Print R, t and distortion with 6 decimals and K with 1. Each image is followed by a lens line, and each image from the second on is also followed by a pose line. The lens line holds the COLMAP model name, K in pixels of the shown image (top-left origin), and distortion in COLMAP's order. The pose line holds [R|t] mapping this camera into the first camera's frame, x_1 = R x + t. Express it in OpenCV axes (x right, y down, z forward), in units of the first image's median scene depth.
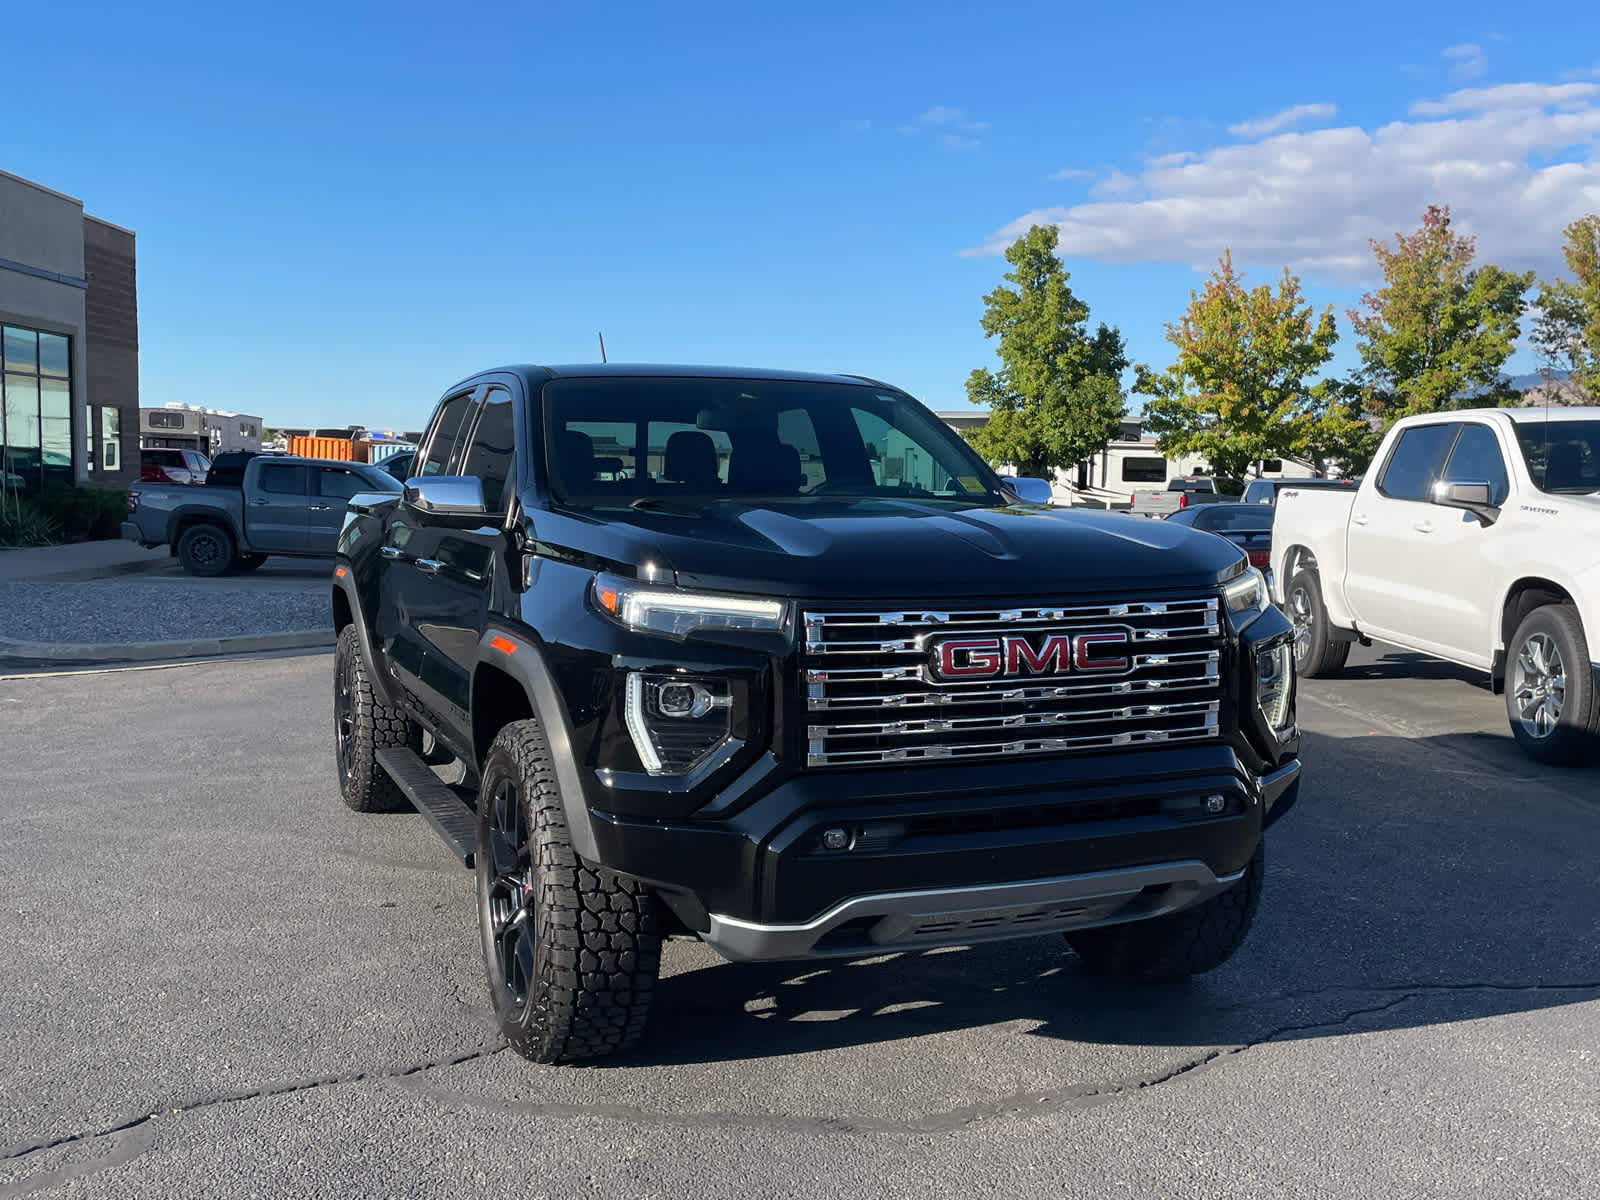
lens RADIAL K [[1567.5, 0, 808.9], [0, 1567.5, 632.3], [0, 0, 1]] dist [0.054583, 0.000000]
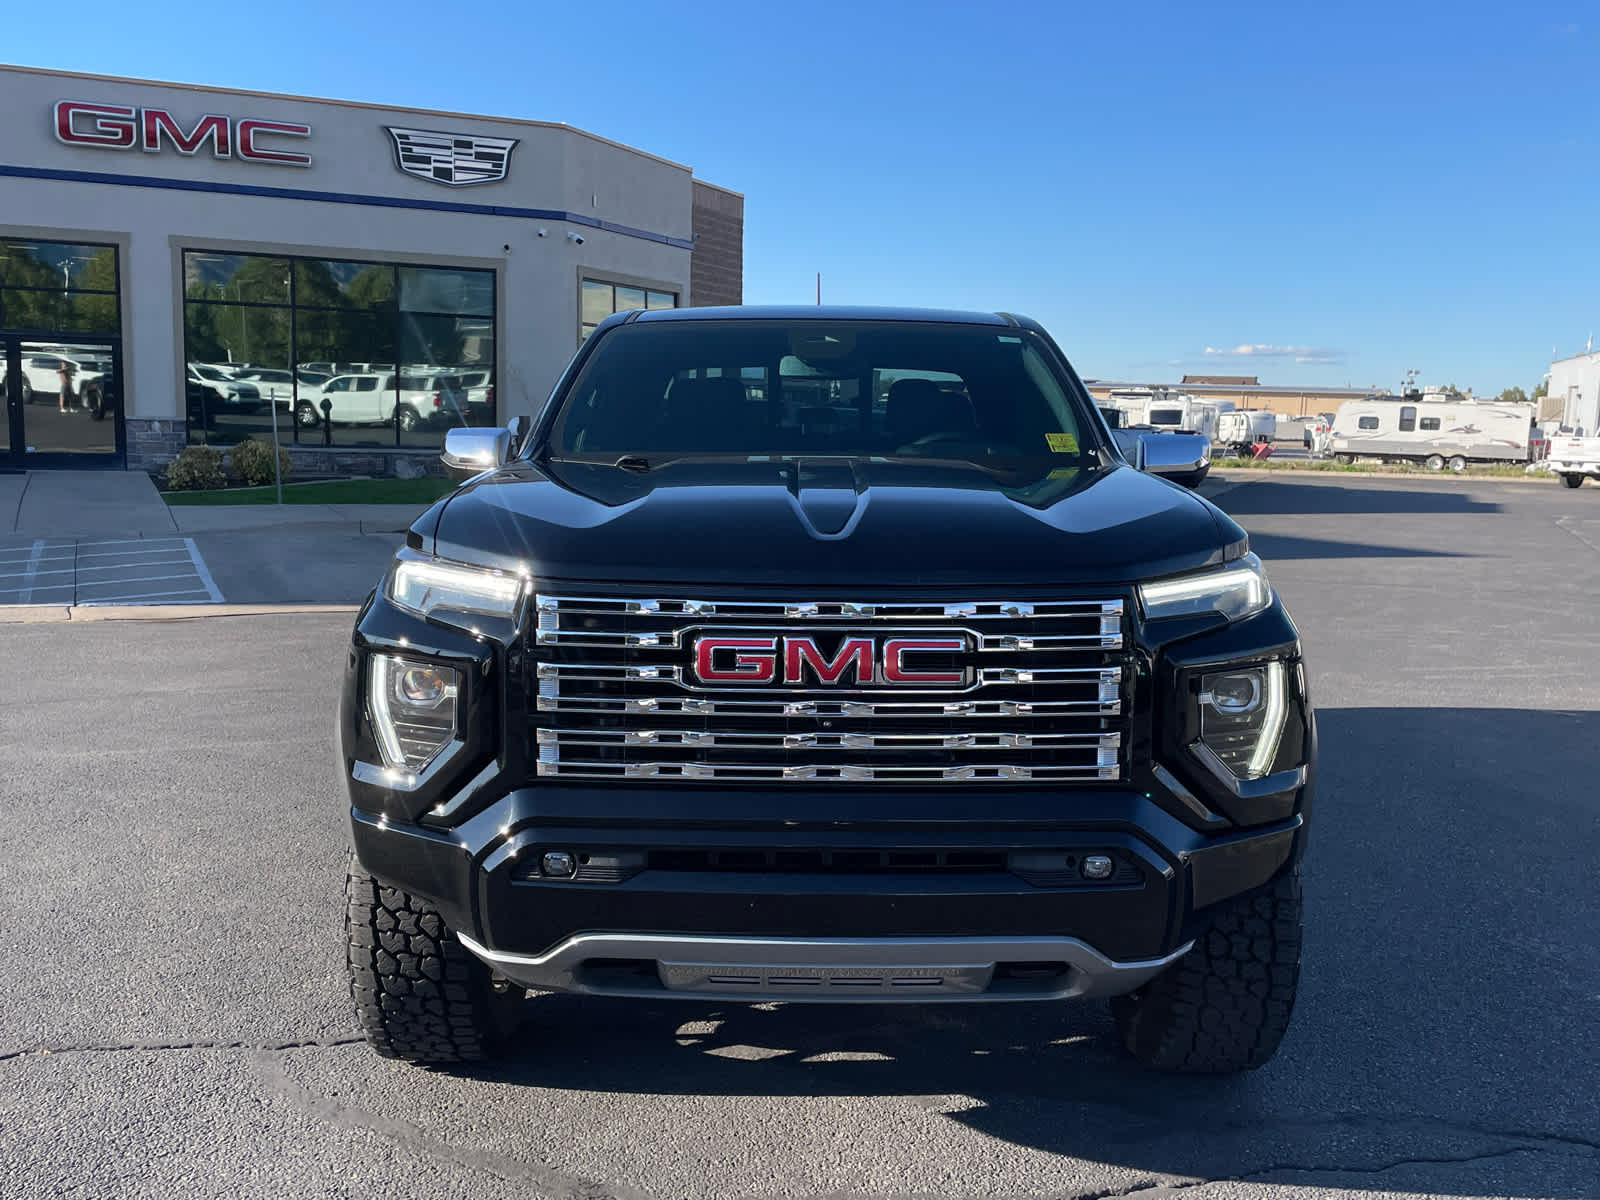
lens RADIAL K [[1567.5, 0, 824.1], [0, 1567.5, 637.0], [0, 0, 1]] dist [0.054583, 0.000000]
pose [[0.925165, 0.058891, -0.374969, 0.393093], [-0.045156, 0.997951, 0.045320, -0.030122], [0.376870, -0.024996, 0.925929, 0.231196]]
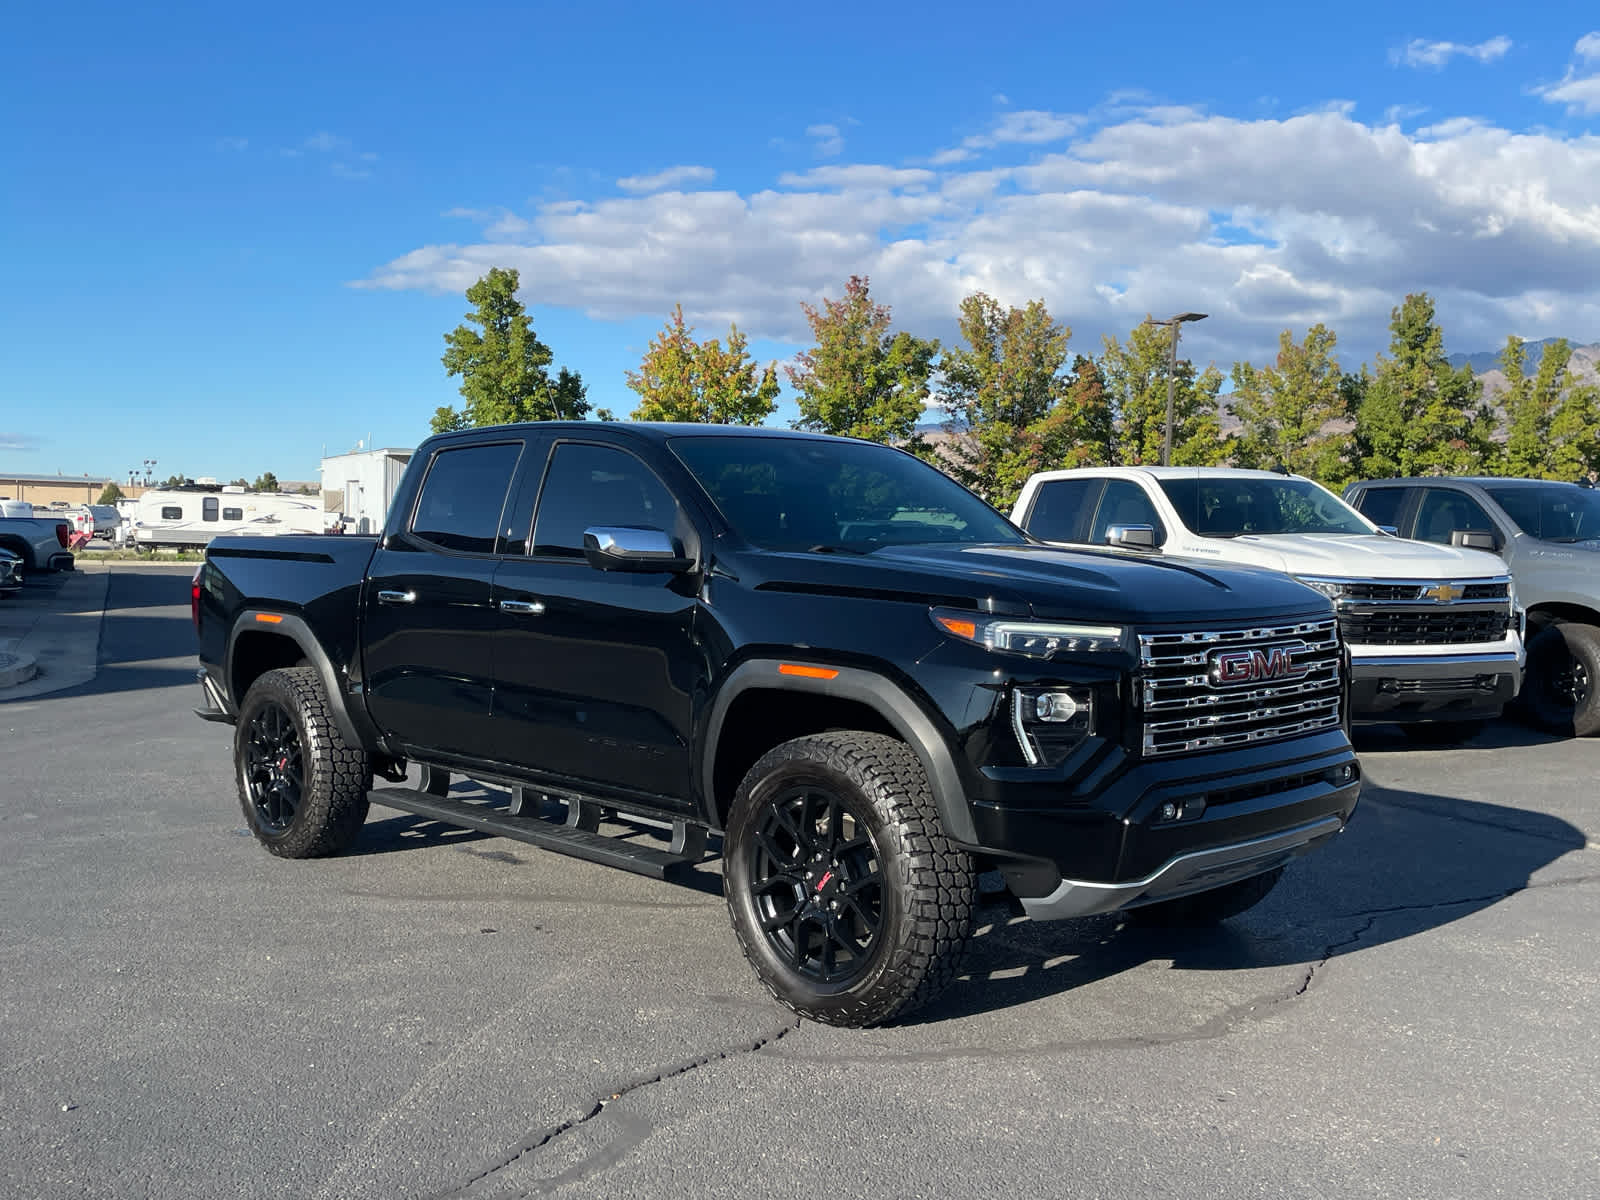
lens RADIAL K [[1567.5, 0, 786.3], [0, 1567.5, 650.2], [0, 0, 1]] dist [0.054583, 0.000000]
pose [[0.936258, -0.025197, 0.350408, -0.612264], [0.029993, 0.999516, -0.008264, 0.001624], [-0.350030, 0.018247, 0.936561, -0.078148]]
